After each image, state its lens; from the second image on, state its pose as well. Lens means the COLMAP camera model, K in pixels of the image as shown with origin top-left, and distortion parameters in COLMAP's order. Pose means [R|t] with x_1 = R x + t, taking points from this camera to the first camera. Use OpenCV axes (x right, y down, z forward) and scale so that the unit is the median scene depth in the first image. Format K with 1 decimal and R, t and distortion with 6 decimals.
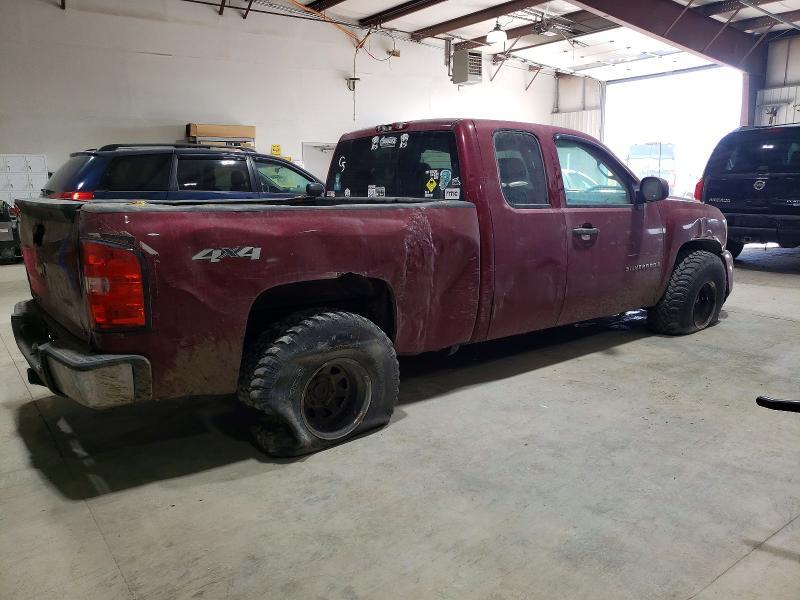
lens RADIAL K [[649.6, 0, 400.0], [0, 649.6, 300.0], [0, 0, 1]] dist [0.042739, 0.000853]
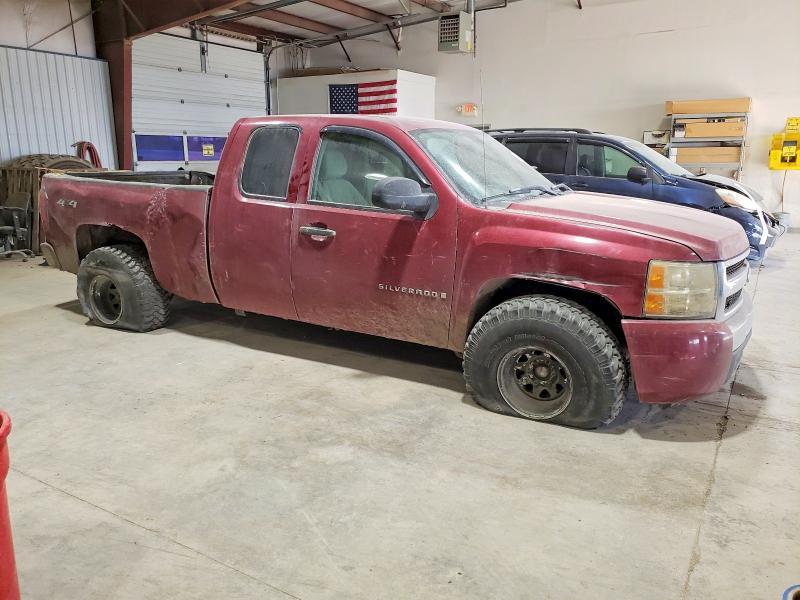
lens RADIAL K [[598.4, 0, 377.9], [0, 598.4, 321.1], [0, 0, 1]] dist [-0.000642, 0.000021]
pose [[0.364750, 0.268674, -0.891500, 1.195414], [-0.183362, 0.959441, 0.214129, -0.194123], [0.912872, 0.085363, 0.399221, 0.804691]]
